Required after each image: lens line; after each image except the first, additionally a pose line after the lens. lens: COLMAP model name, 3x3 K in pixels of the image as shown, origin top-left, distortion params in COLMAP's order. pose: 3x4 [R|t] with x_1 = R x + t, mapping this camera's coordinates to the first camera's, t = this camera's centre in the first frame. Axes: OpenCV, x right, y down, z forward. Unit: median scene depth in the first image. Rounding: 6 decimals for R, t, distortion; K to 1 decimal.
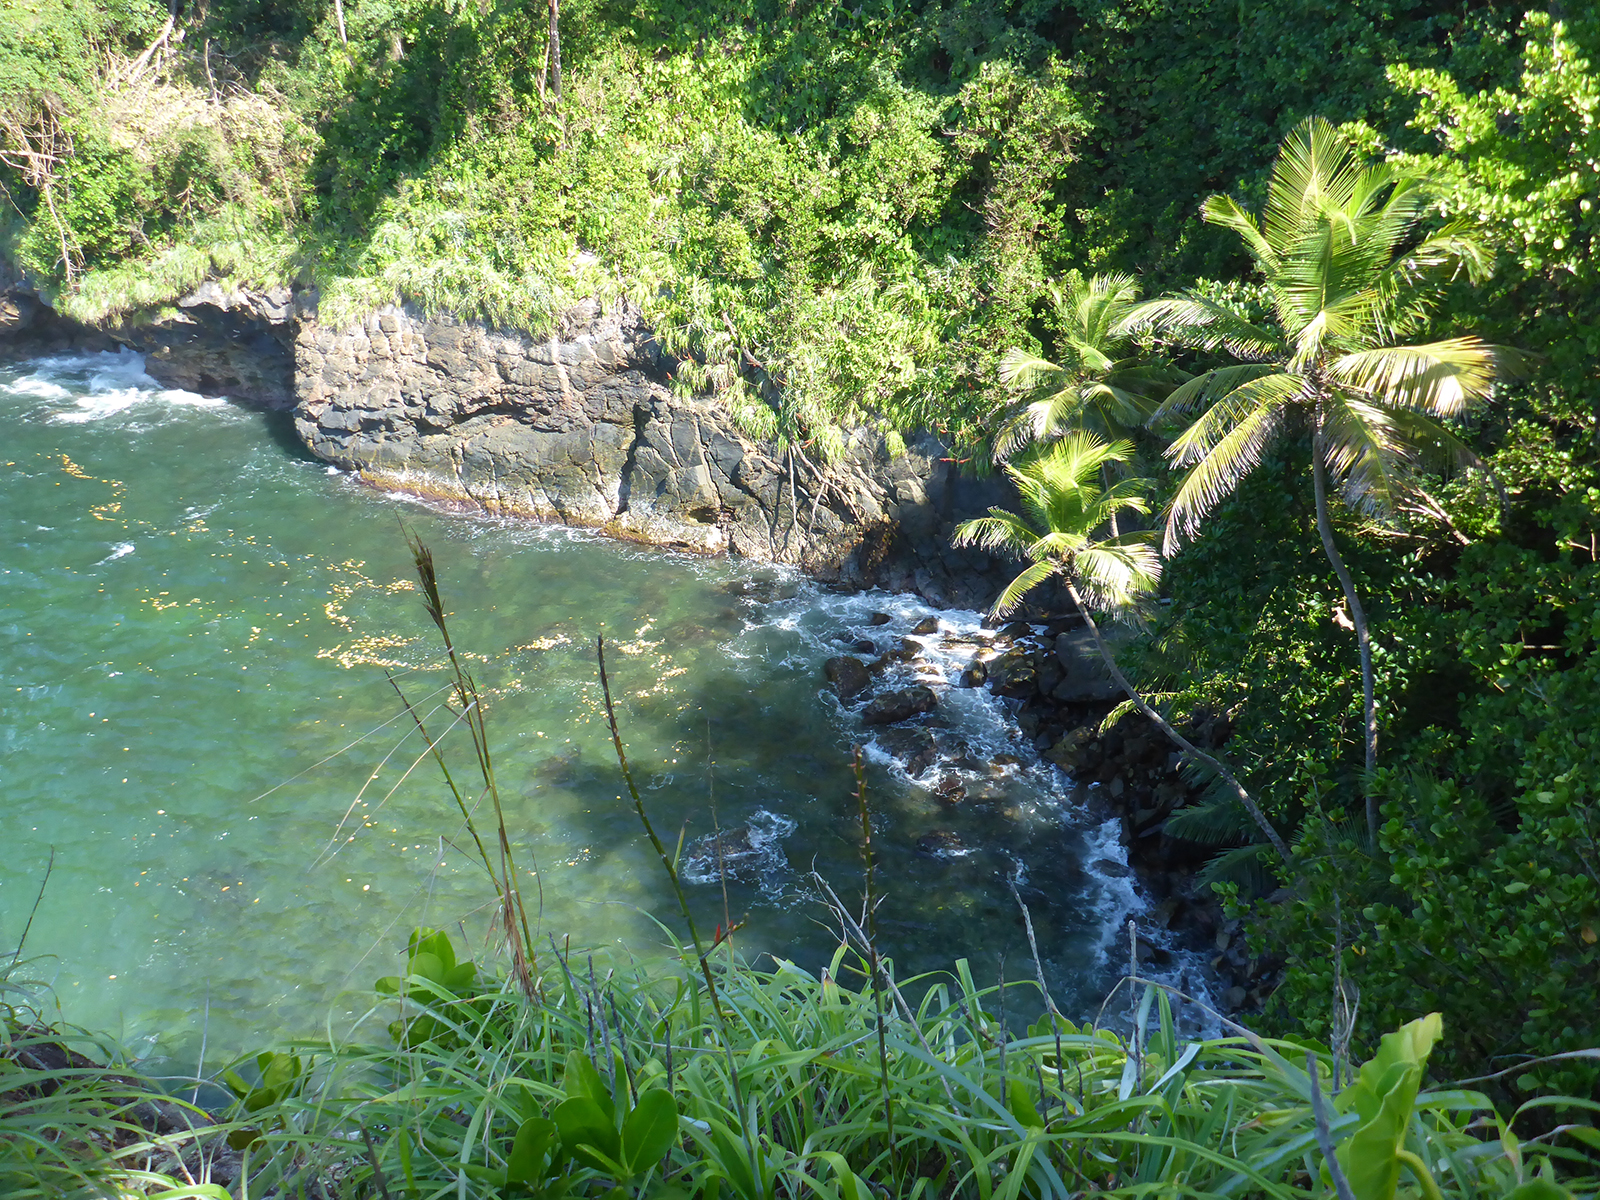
lens RADIAL K [[1395.8, 0, 800.0], [0, 1395.8, 600.0], [0, 0, 1]] dist [-0.011541, -0.003673]
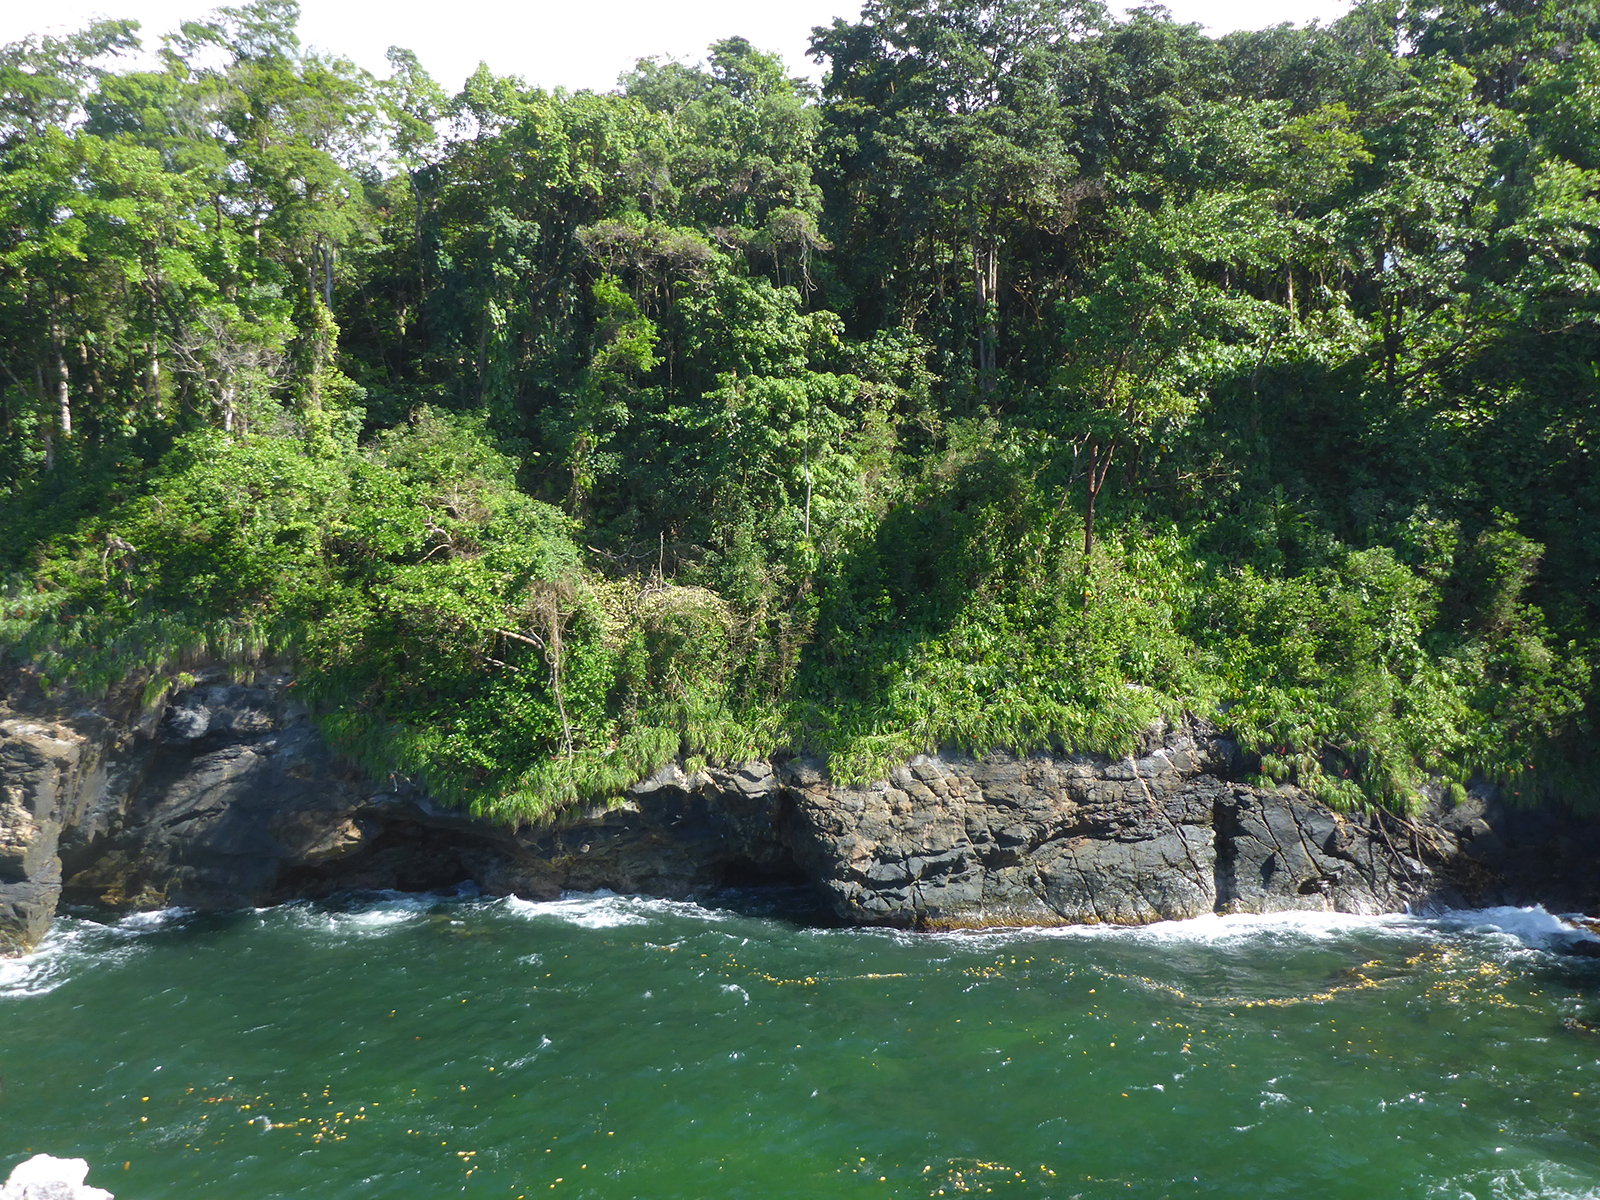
lens RADIAL K [[1395.8, 0, 800.0], [0, 1395.8, 600.0], [0, 0, 1]] dist [-0.011541, -0.003673]
pose [[0.859544, -0.000149, 0.511061, -0.956311], [0.233248, 0.889889, -0.392036, 0.075766], [-0.454729, 0.456177, 0.764934, 0.205759]]
